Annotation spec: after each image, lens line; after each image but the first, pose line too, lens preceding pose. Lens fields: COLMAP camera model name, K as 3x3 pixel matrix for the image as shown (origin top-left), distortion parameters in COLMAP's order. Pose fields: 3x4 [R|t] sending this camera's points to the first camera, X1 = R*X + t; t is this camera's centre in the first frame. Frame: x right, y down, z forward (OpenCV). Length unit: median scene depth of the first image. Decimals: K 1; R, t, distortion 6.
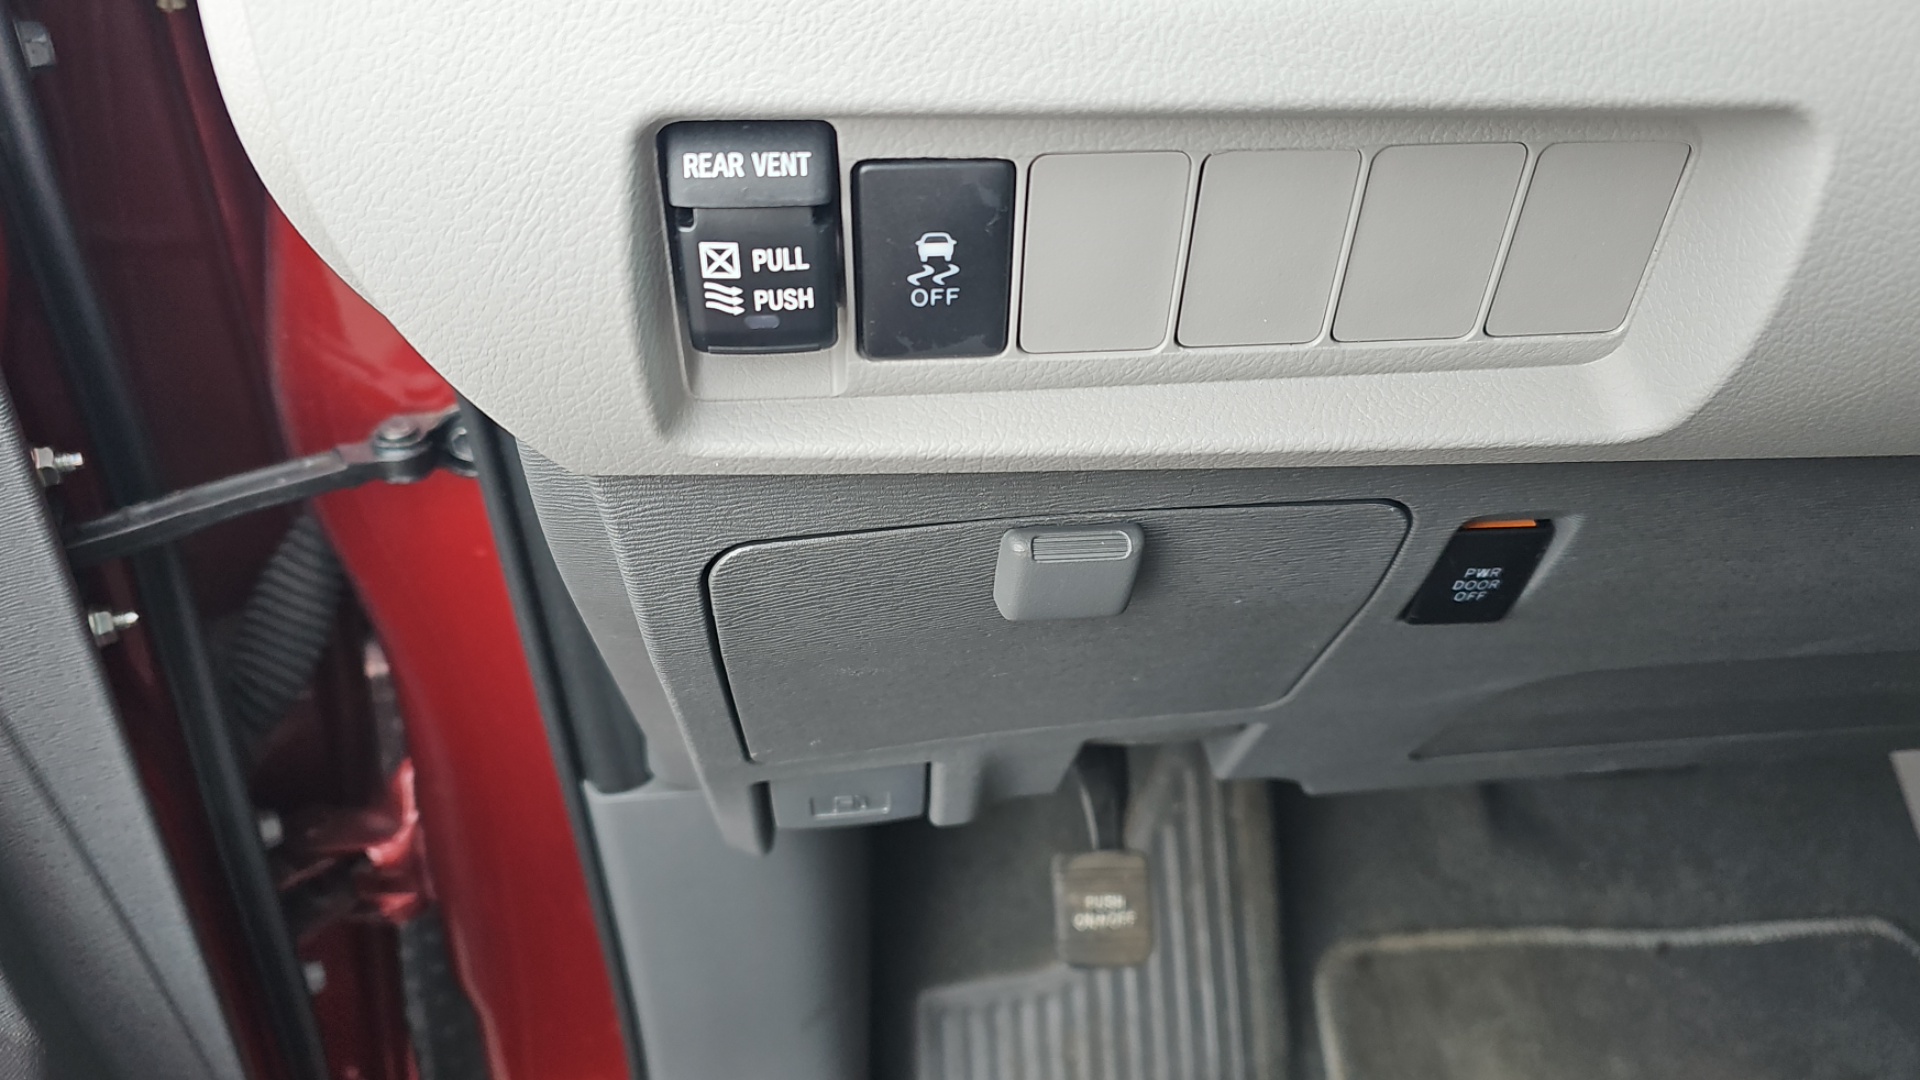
lens RADIAL K [[1370.4, 0, 943.8], [0, 1370.4, 535.0], [0, 0, 1]] dist [0.031977, -0.002199]
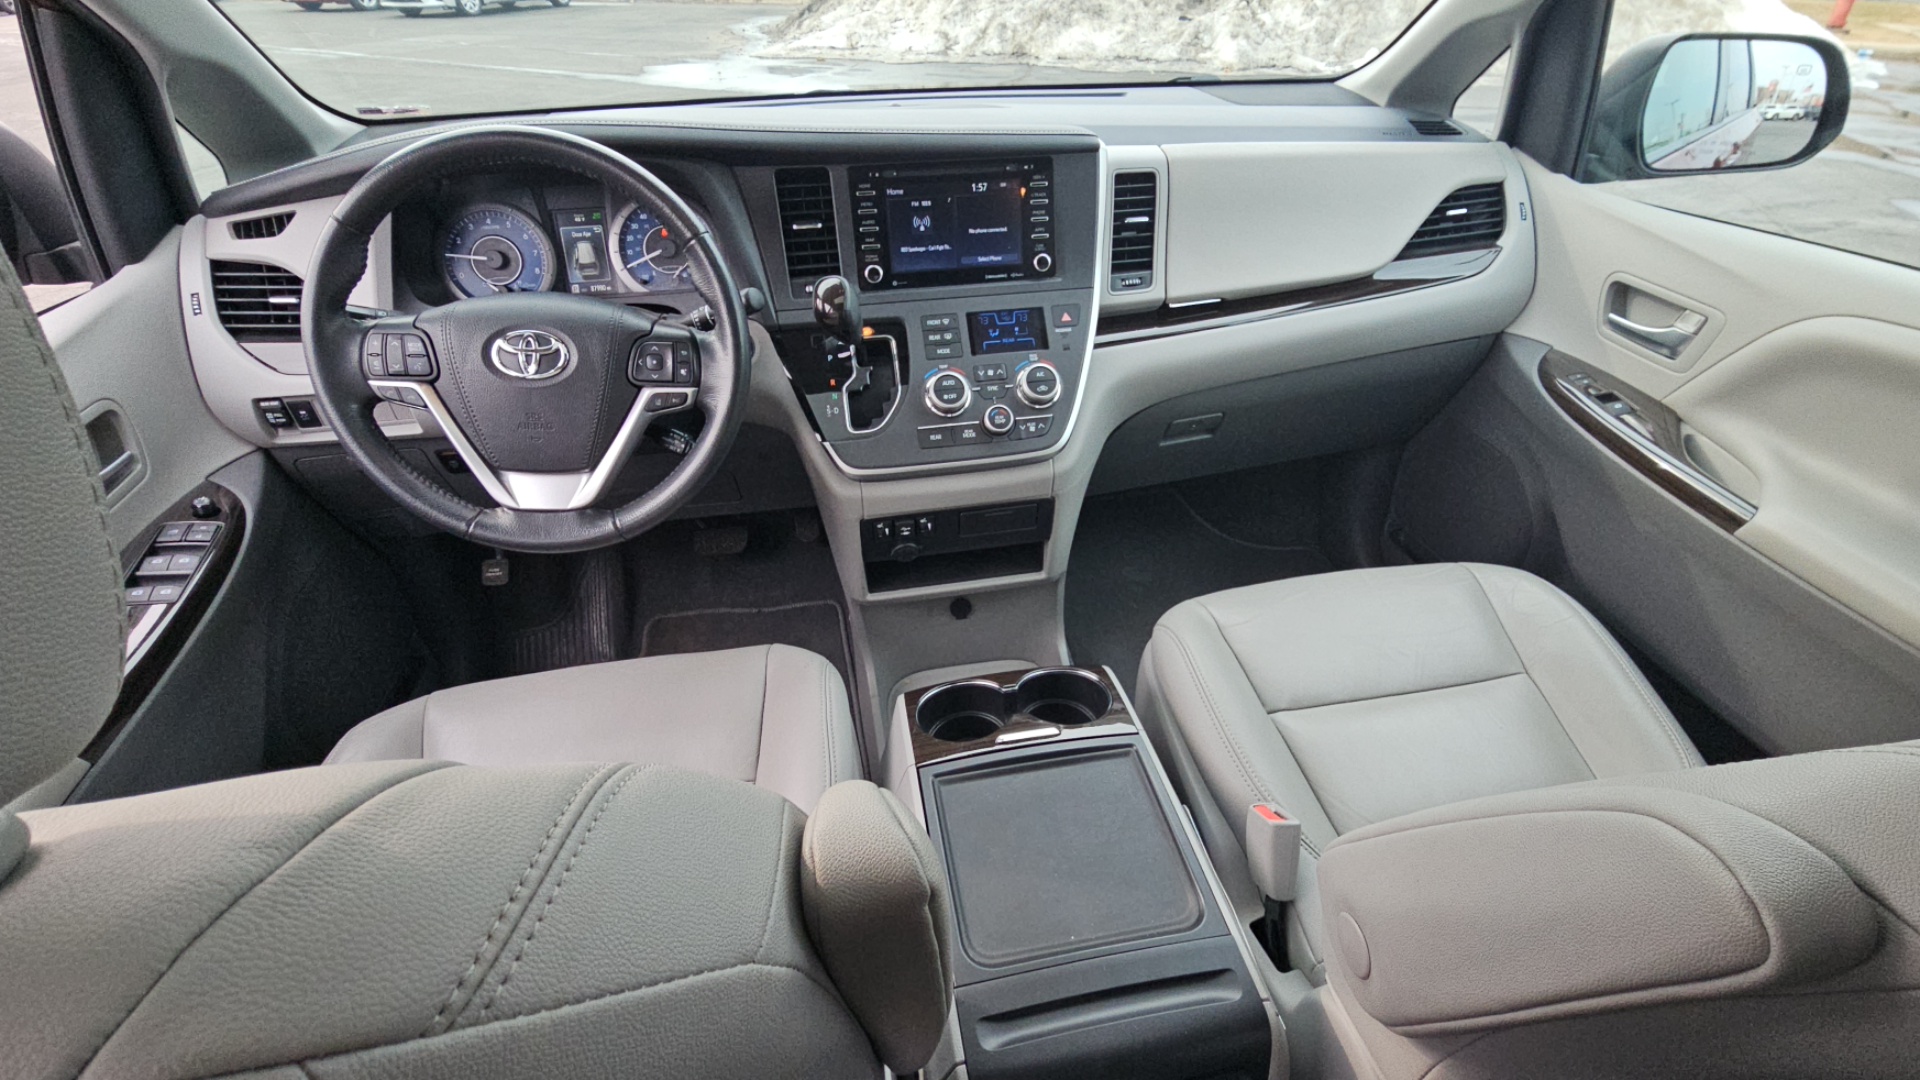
lens RADIAL K [[849.3, 0, 977.1], [0, 849.3, 548.3], [0, 0, 1]] dist [0.003553, -0.004678]
pose [[0.993338, -0.072968, 0.089193, 3.212198], [0.077211, 0.995996, -0.045072, 1.032207], [-0.085547, 0.051658, 0.994994, -3.931446]]
